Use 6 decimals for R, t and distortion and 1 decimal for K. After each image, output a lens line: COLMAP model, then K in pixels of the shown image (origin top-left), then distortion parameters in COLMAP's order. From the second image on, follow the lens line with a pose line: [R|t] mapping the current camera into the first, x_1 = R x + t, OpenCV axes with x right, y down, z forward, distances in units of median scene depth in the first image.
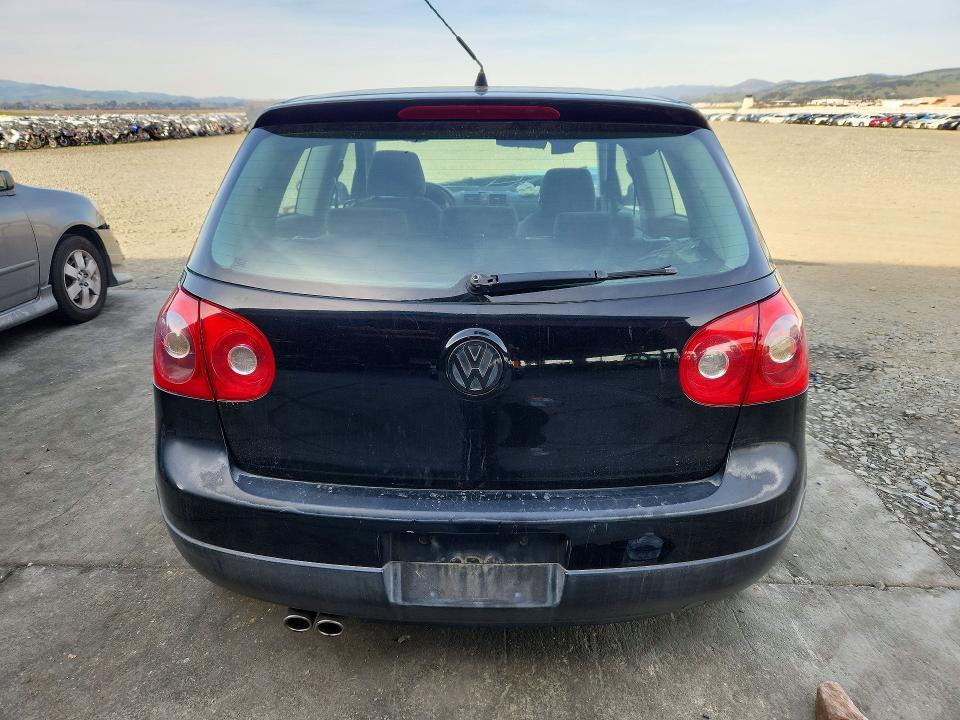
lens RADIAL K [[697.1, 0, 480.0], [0, 697.1, 360.0], [0, 0, 1]] dist [0.004376, -0.000712]
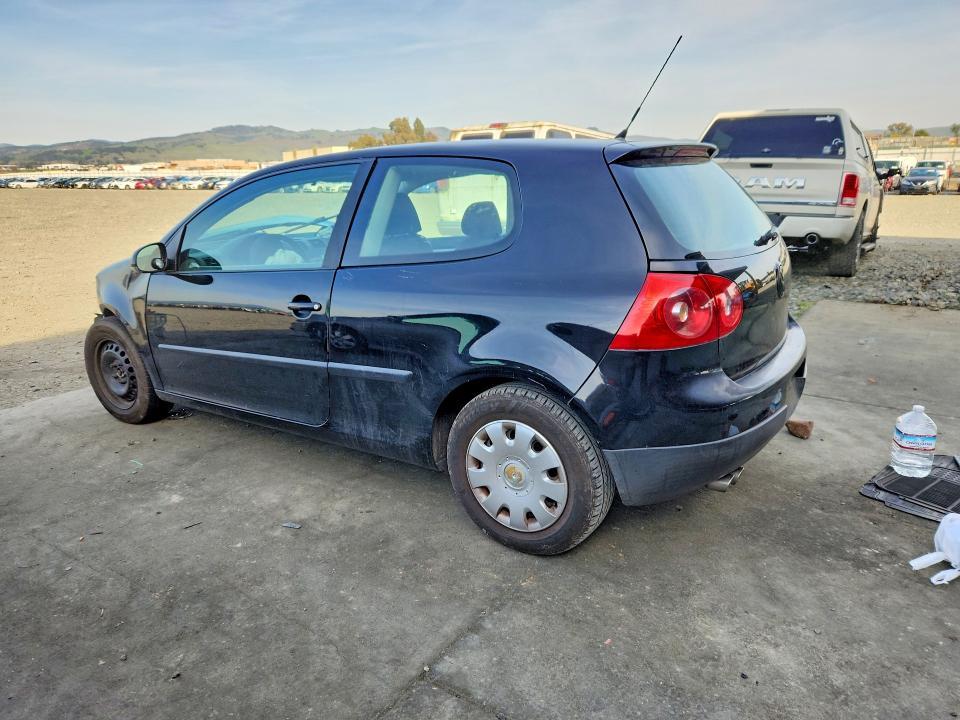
lens RADIAL K [[721.1, 0, 480.0], [0, 721.1, 360.0], [0, 0, 1]] dist [0.029231, -0.003697]
pose [[0.493949, -0.230414, 0.838406, -0.142082], [0.310546, 0.947401, 0.077410, -0.012950], [-0.812143, 0.222127, 0.539522, 0.042435]]
